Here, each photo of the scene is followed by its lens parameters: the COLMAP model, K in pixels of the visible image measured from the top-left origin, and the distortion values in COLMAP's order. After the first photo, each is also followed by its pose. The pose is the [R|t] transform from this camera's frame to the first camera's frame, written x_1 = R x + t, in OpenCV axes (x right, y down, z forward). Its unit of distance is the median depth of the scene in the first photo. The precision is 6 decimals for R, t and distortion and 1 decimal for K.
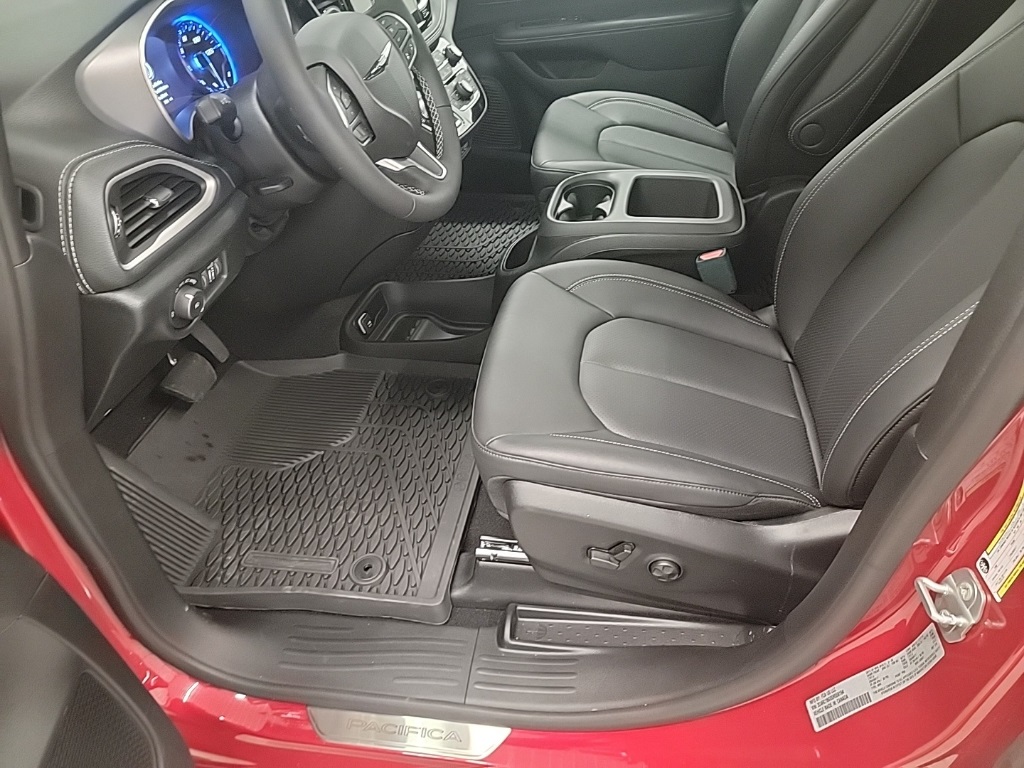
lens RADIAL K [[702.8, 0, 516.4], [0, 702.8, 386.9], [0, 0, 1]] dist [0.039053, -0.029848]
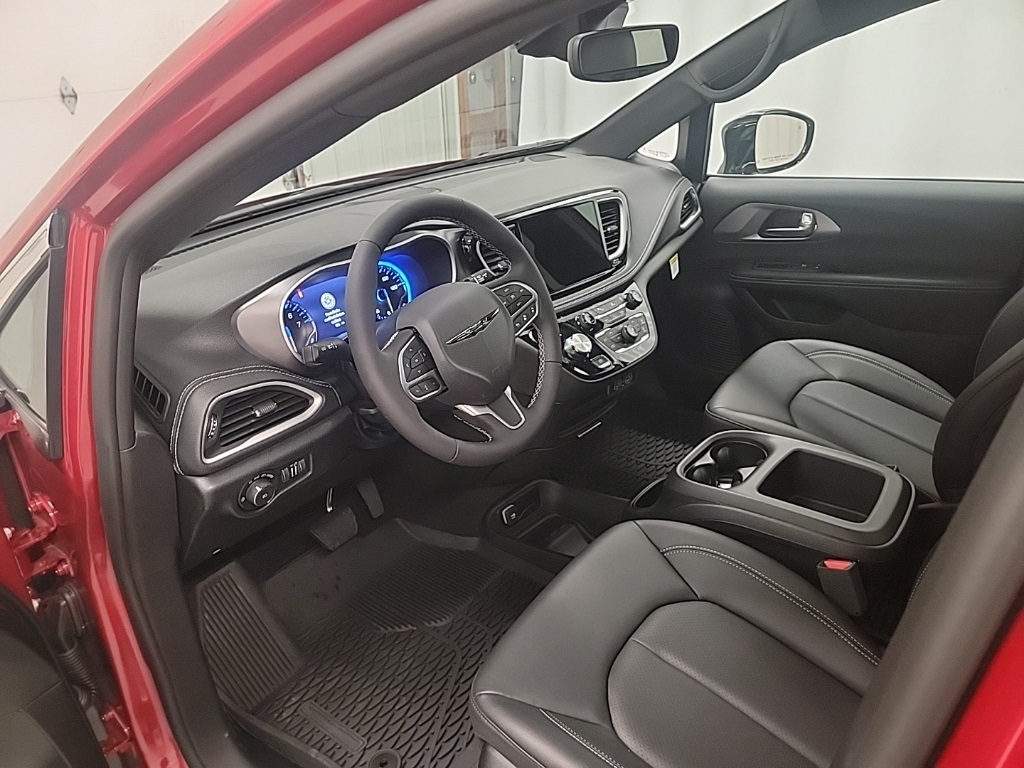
lens RADIAL K [[702.8, 0, 510.1], [0, 702.8, 387.6], [0, 0, 1]] dist [0.039053, -0.029848]
pose [[0.873053, 0.203097, -0.443317, 0.294161], [-0.290539, 0.946798, -0.138421, -0.171175], [0.391618, 0.249650, 0.885613, 0.024273]]
